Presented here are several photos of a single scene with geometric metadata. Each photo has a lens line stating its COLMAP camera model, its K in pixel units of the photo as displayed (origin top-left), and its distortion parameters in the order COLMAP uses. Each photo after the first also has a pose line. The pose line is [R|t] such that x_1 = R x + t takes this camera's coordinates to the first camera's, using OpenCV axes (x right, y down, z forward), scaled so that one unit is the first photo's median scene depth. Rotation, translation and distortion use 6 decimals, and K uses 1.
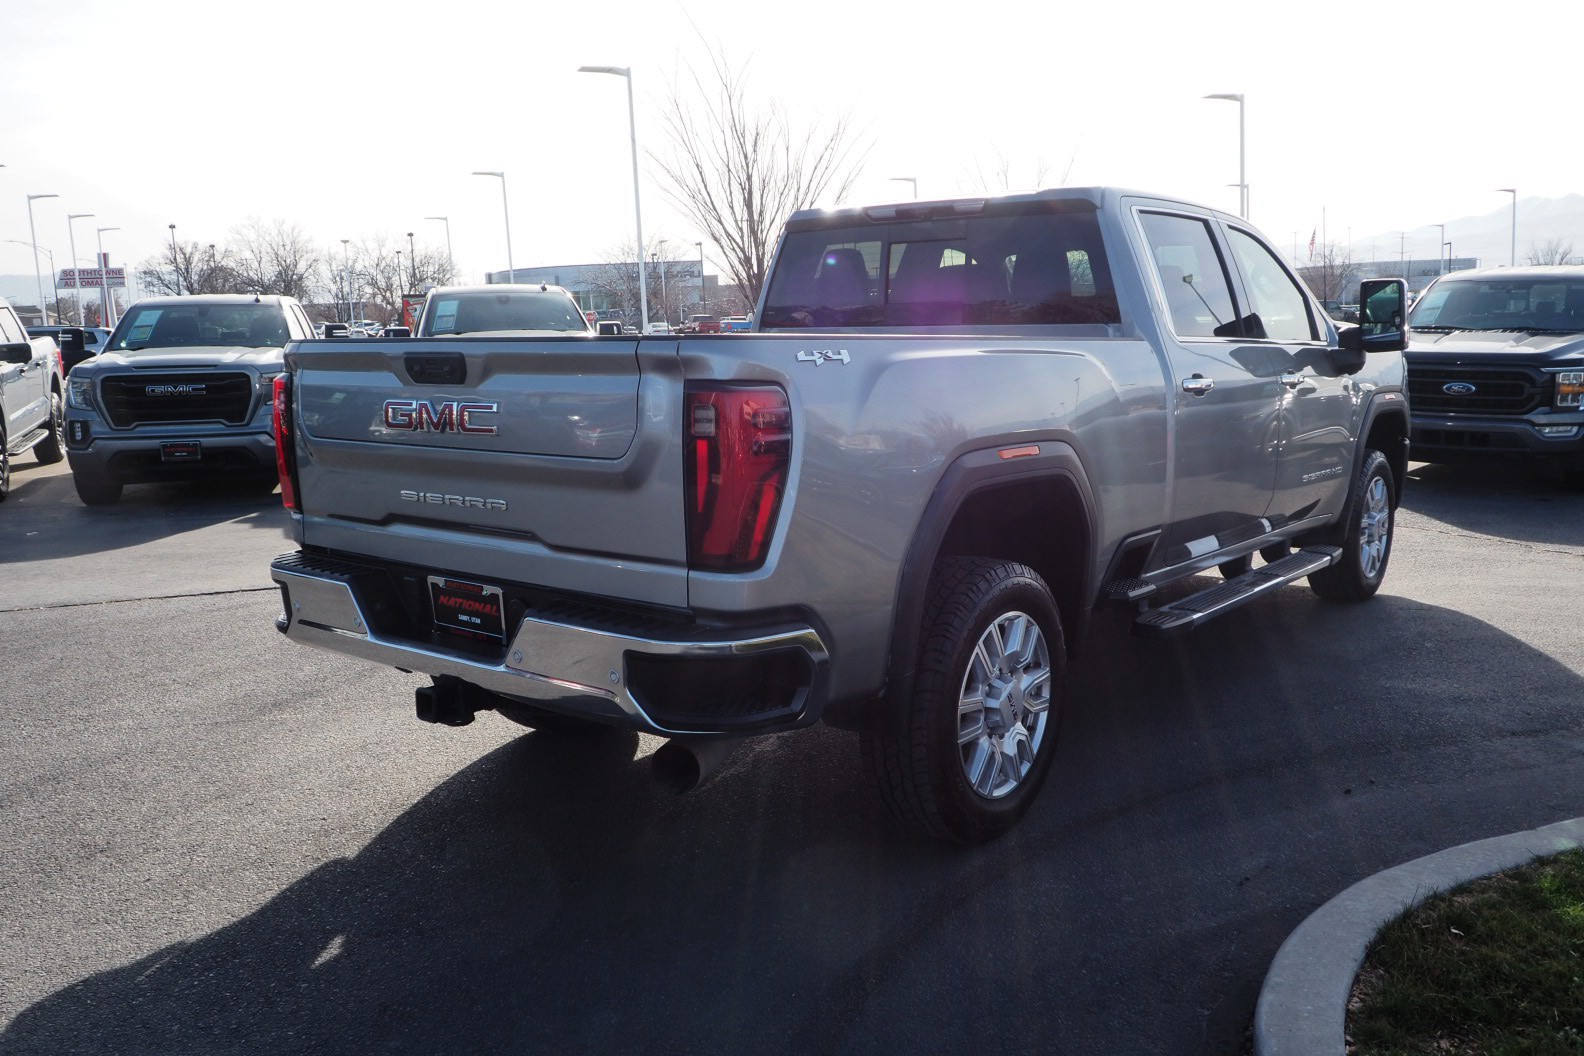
lens RADIAL K [[1289.4, 0, 792.2], [0, 1289.4, 530.4], [0, 0, 1]] dist [-0.016976, 0.003728]
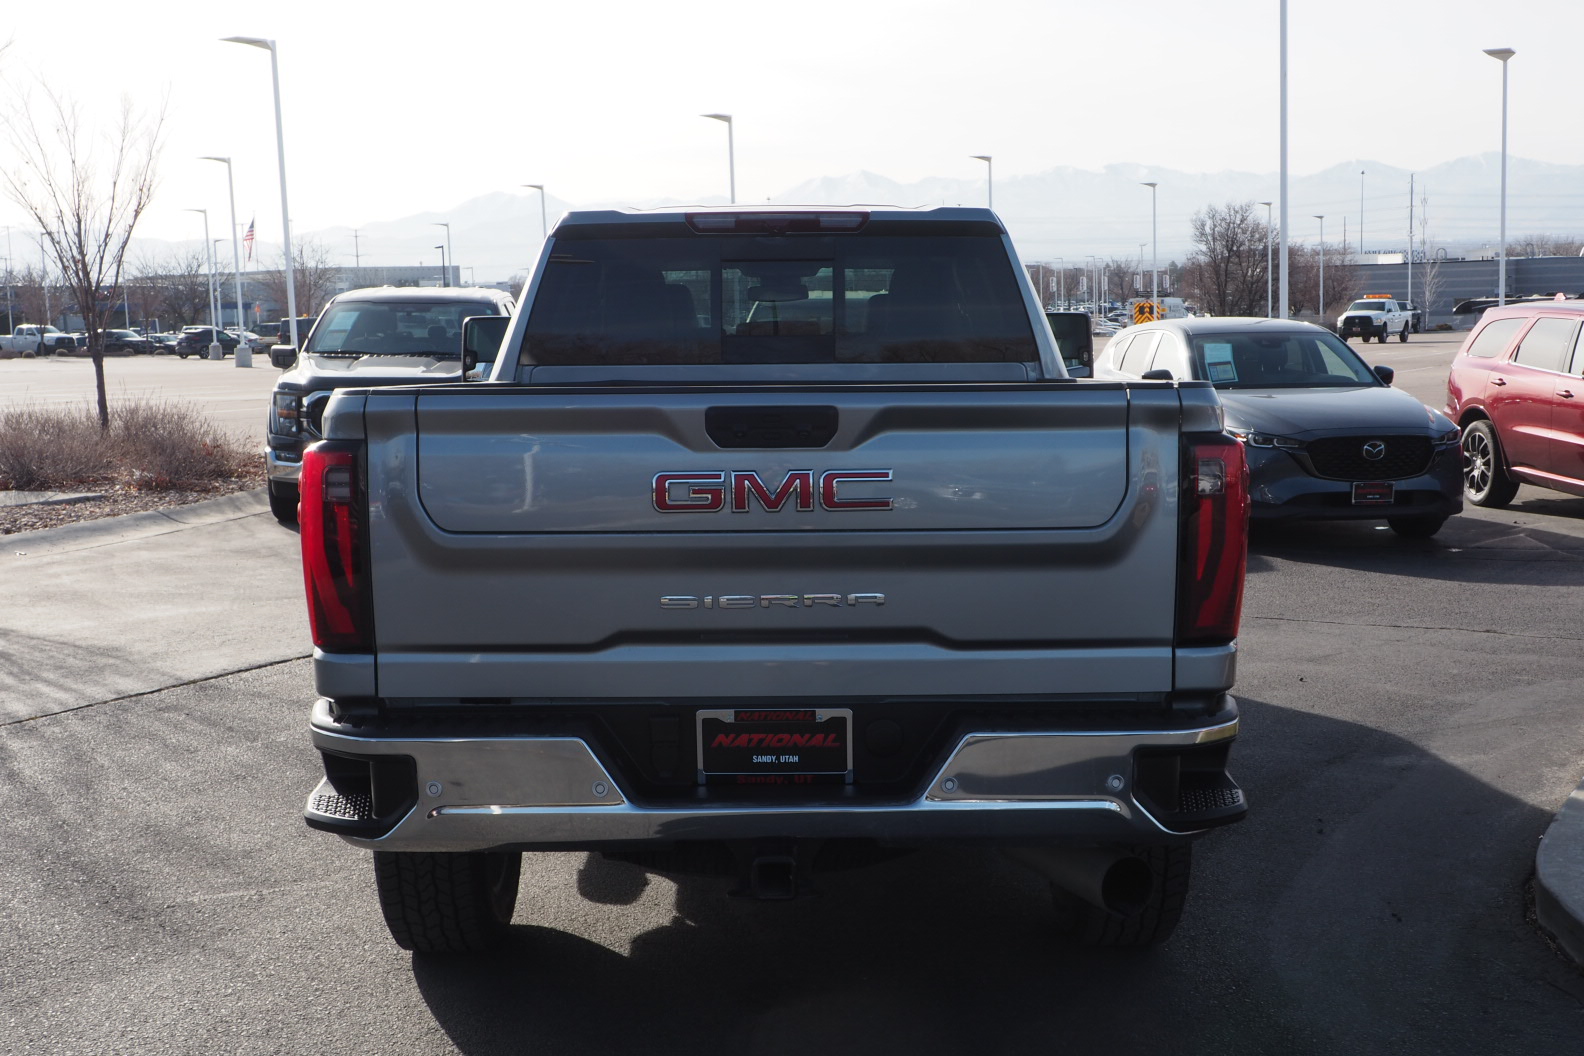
lens RADIAL K [[1836.7, 0, 786.4], [0, 1836.7, 527.4], [0, 0, 1]] dist [-0.015475, 0.000000]
pose [[0.785239, -0.056280, 0.616630, -0.901600], [0.093907, 0.995166, -0.028755, -0.034036], [-0.612031, 0.080485, 0.786728, 0.146988]]
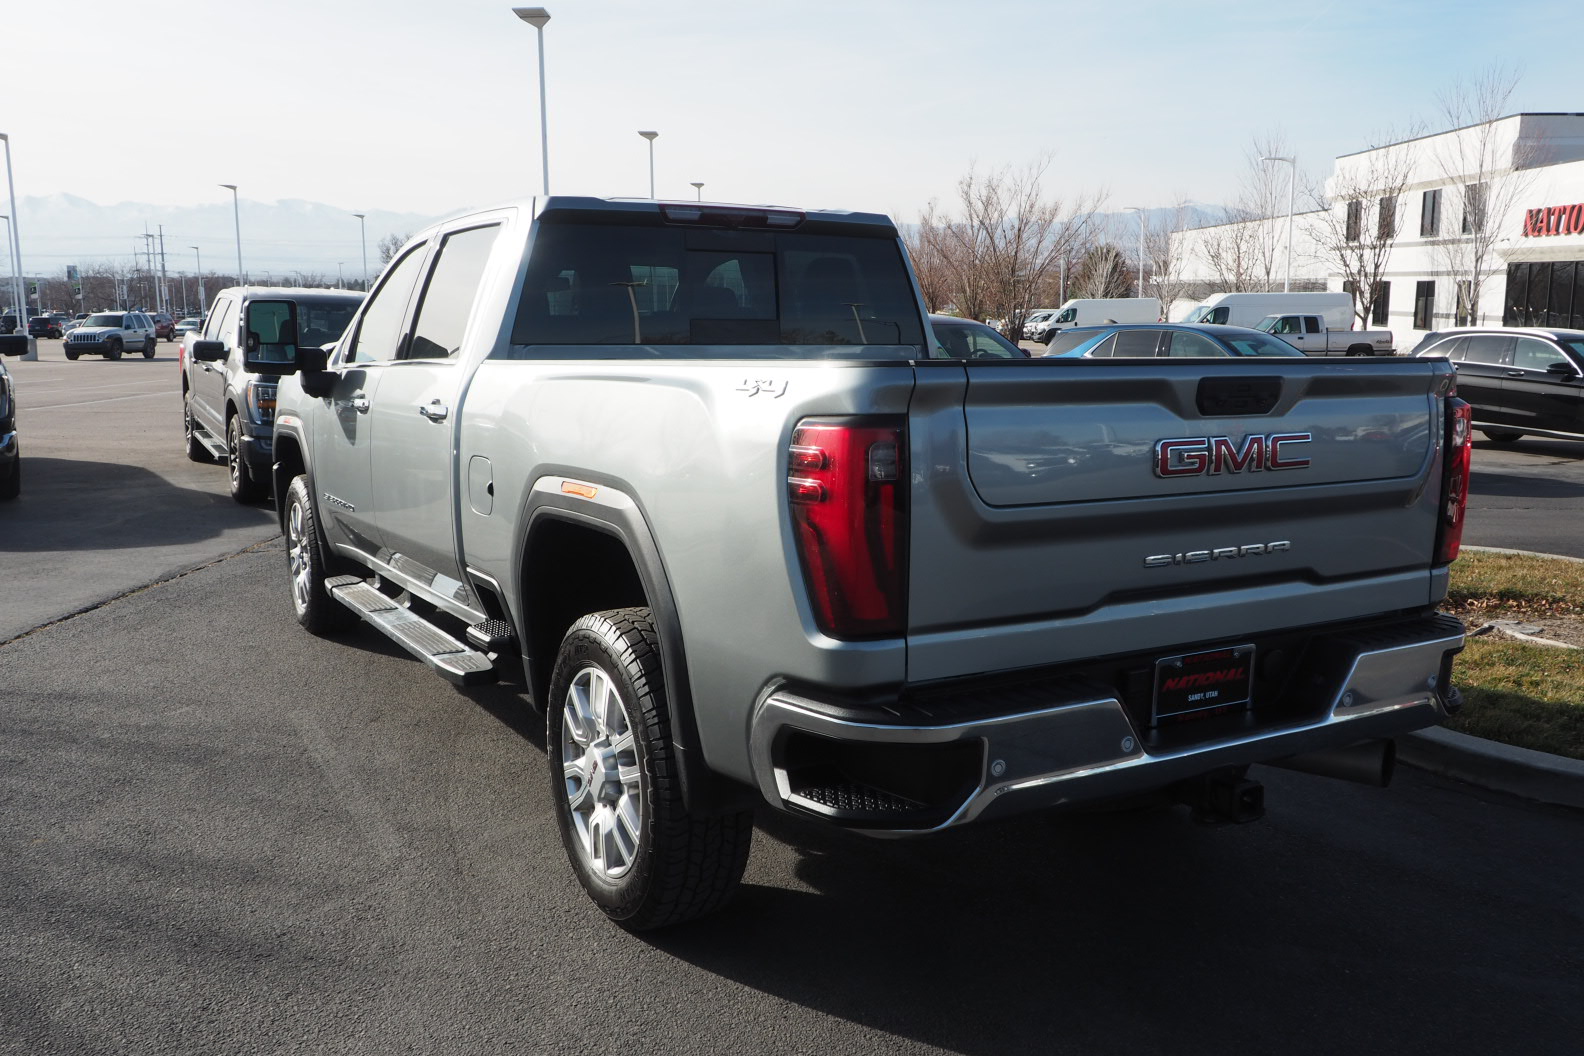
lens RADIAL K [[1364.5, 0, 793.6], [0, 1364.5, 531.3], [0, 0, 1]] dist [-0.017713, -0.003448]
pose [[0.366529, -0.116528, 0.923081, -1.155454], [0.135776, 0.988204, 0.070836, -0.135429], [-0.920446, 0.099369, 0.378027, 0.905387]]
